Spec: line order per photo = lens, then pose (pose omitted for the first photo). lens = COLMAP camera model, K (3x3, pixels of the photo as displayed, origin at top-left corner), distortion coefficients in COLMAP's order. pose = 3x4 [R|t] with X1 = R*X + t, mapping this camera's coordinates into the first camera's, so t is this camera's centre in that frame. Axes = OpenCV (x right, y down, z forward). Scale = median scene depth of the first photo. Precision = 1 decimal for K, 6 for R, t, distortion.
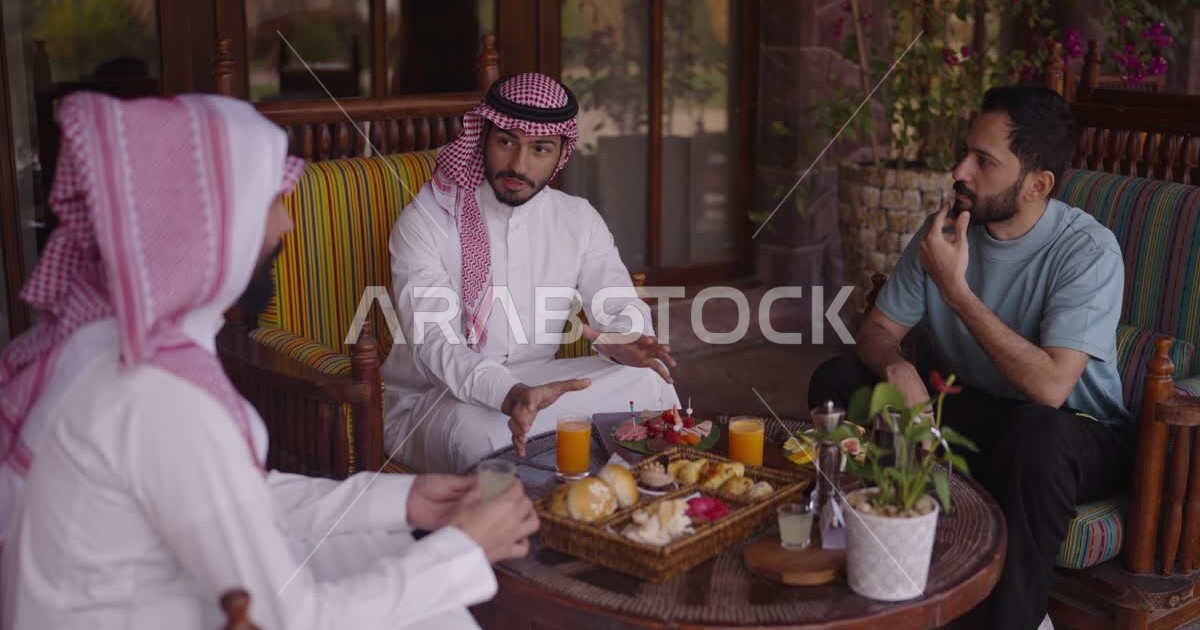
lens RADIAL K [[1282.7, 0, 593.7], [0, 1282.7, 314.5], [0, 0, 1]] dist [-0.186690, 0.228007]
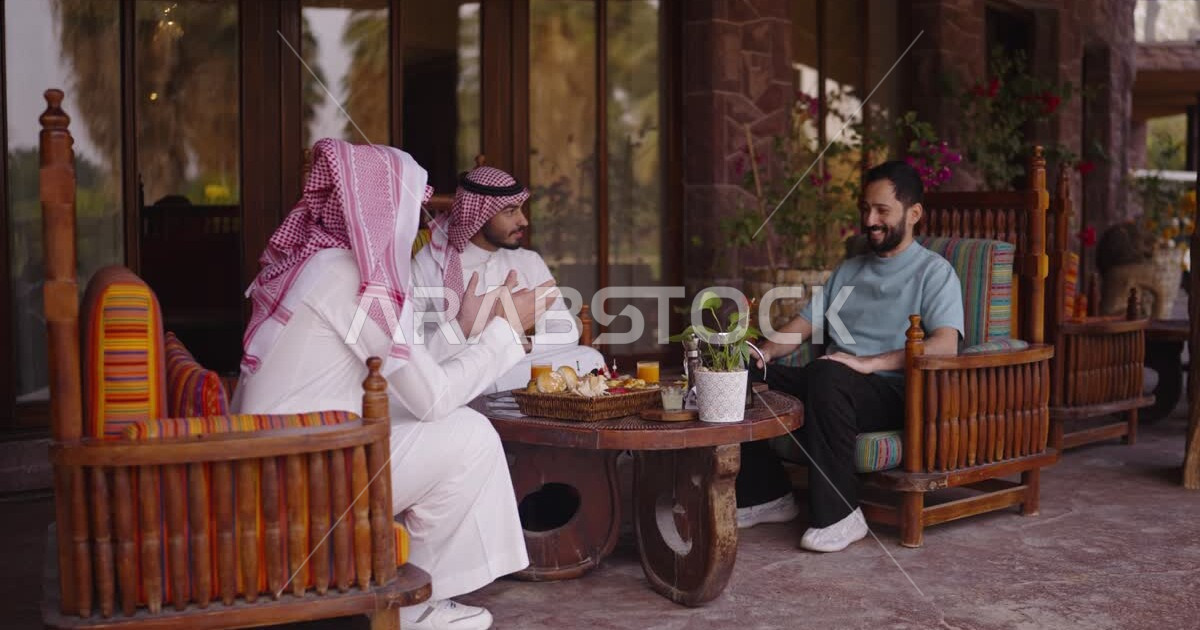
lens RADIAL K [[1282.7, 0, 593.7], [0, 1282.7, 314.5], [0, 0, 1]] dist [-0.186690, 0.228007]
pose [[0.999570, -0.011558, 0.026940, 0.007528], [0.015573, 0.987959, -0.153930, 0.246594], [-0.024837, 0.154283, 0.987714, -0.548302]]
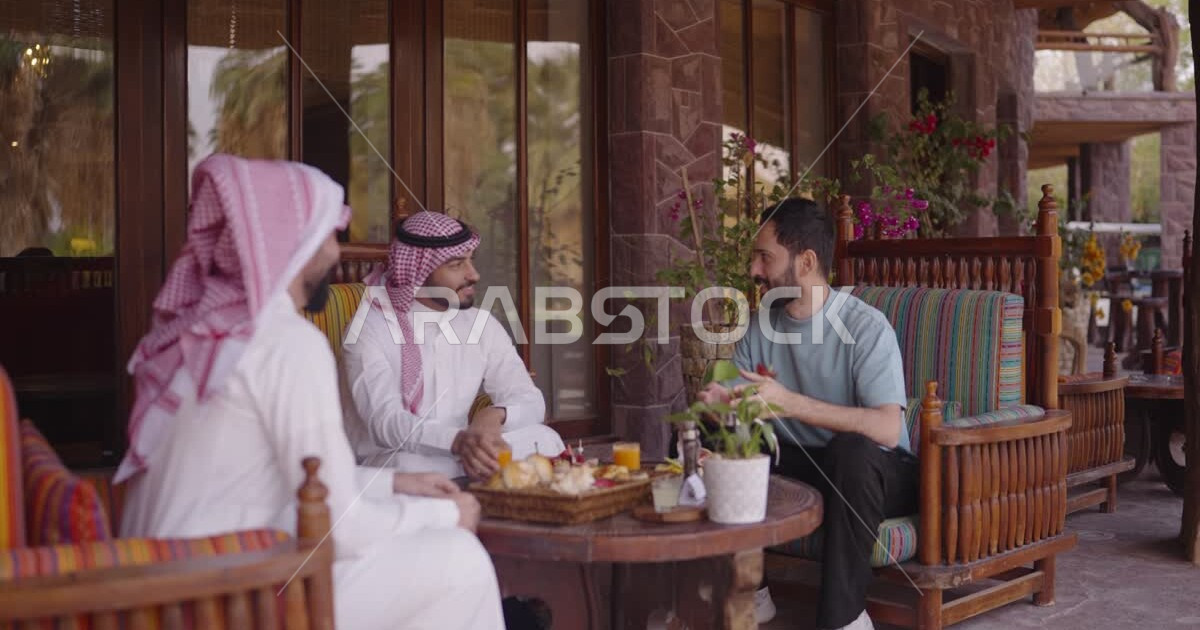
lens RADIAL K [[1282.7, 0, 593.7], [0, 1282.7, 314.5], [0, 0, 1]] dist [-0.186690, 0.228007]
pose [[0.991870, -0.017640, 0.126024, -0.072086], [0.041863, 0.980454, -0.192245, 0.187149], [-0.120170, 0.195957, 0.973221, -0.289575]]
